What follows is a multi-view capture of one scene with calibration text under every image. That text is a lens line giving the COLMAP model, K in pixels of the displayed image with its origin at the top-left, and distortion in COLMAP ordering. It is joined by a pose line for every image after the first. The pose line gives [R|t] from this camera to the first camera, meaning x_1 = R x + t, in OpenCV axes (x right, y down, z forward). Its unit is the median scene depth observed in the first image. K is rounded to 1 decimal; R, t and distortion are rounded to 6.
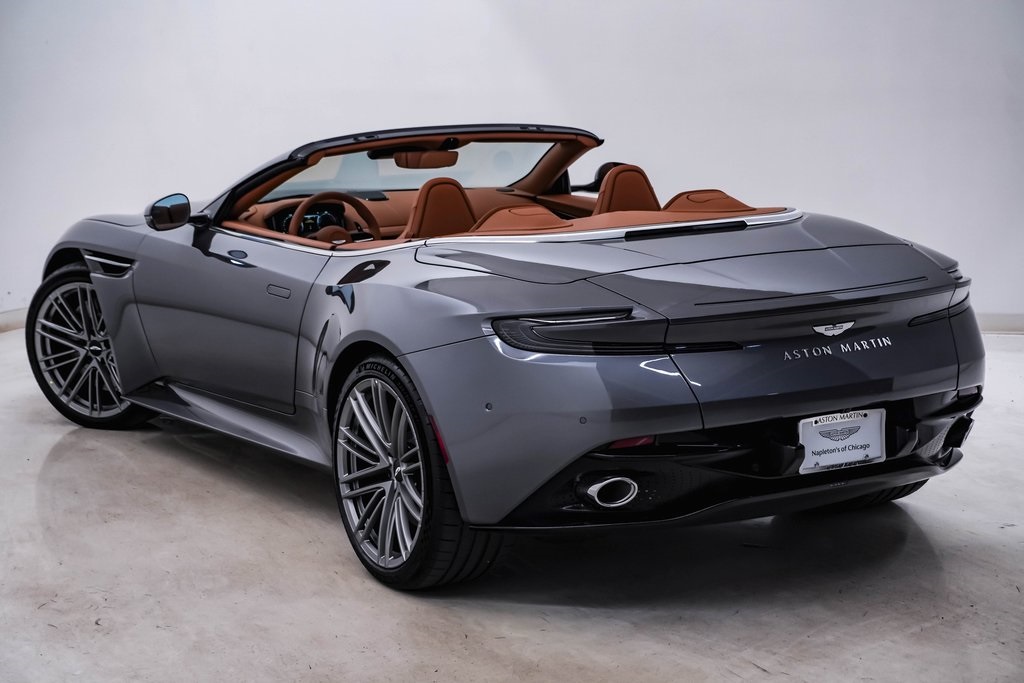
lens RADIAL K [[2051.7, 0, 513.8], [0, 2051.7, 345.4], [0, 0, 1]] dist [0.053679, 0.000000]
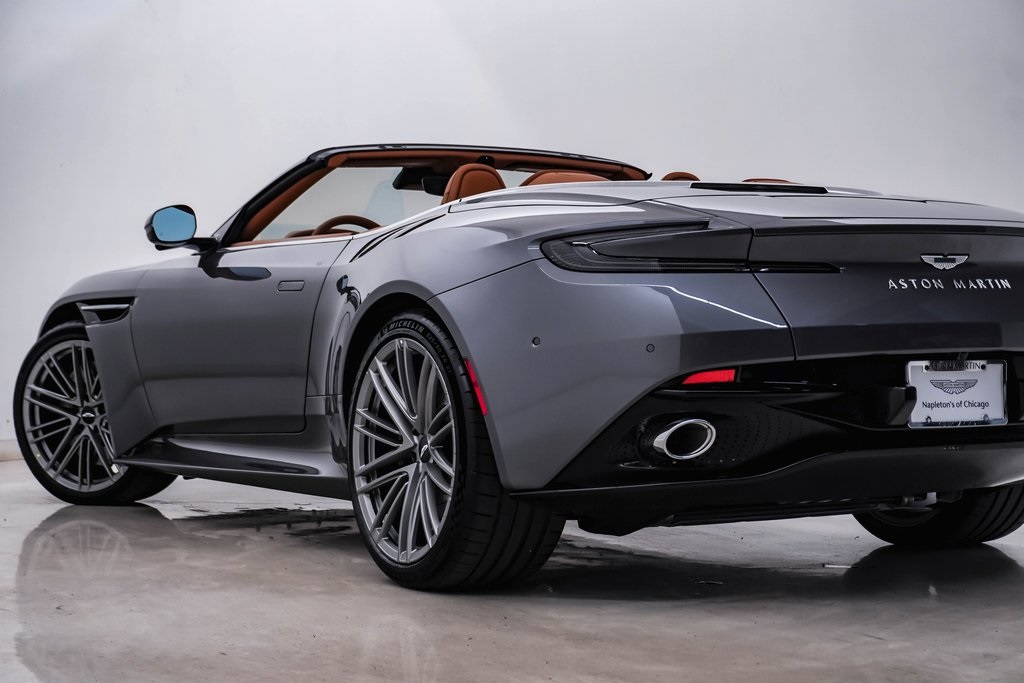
lens RADIAL K [[1940.1, 0, 507.1], [0, 1940.1, 338.5], [0, 0, 1]] dist [0.054103, 0.000000]
pose [[0.999886, 0.013312, -0.007095, -0.017982], [-0.014300, 0.986213, -0.164865, 0.155839], [0.004802, 0.164947, 0.986291, 0.211682]]
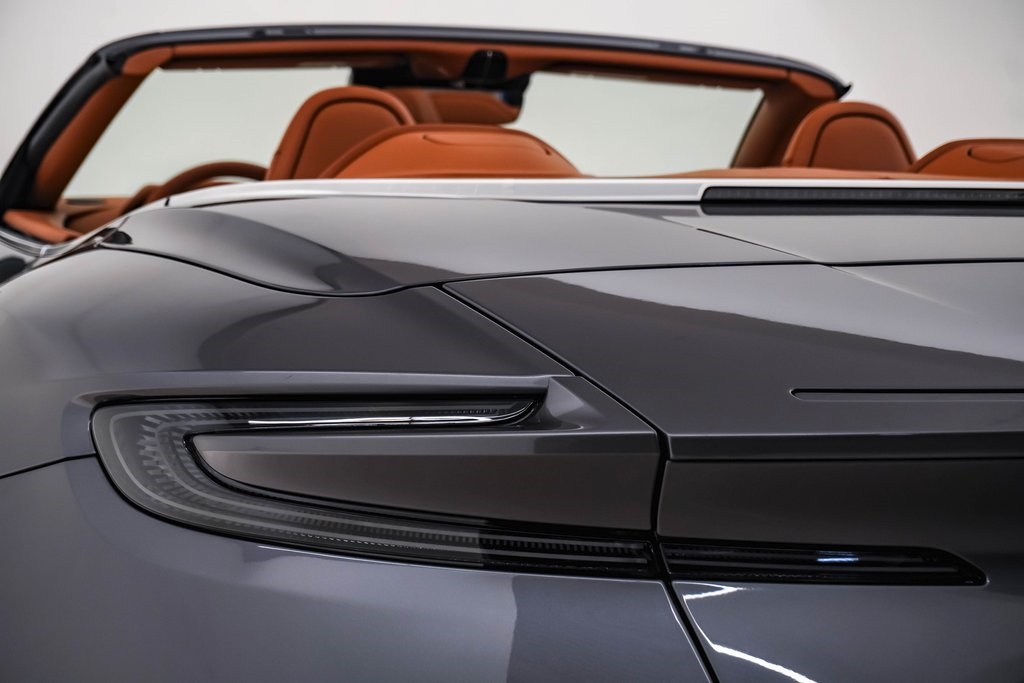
lens RADIAL K [[2276.5, 0, 510.8], [0, 2276.5, 341.1], [0, 0, 1]] dist [-0.222030, 0.000000]
pose [[0.973513, 0.057823, -0.221197, 0.110456], [-0.078042, 0.993424, -0.083781, -0.000201], [0.214898, 0.098824, 0.971624, 0.699773]]
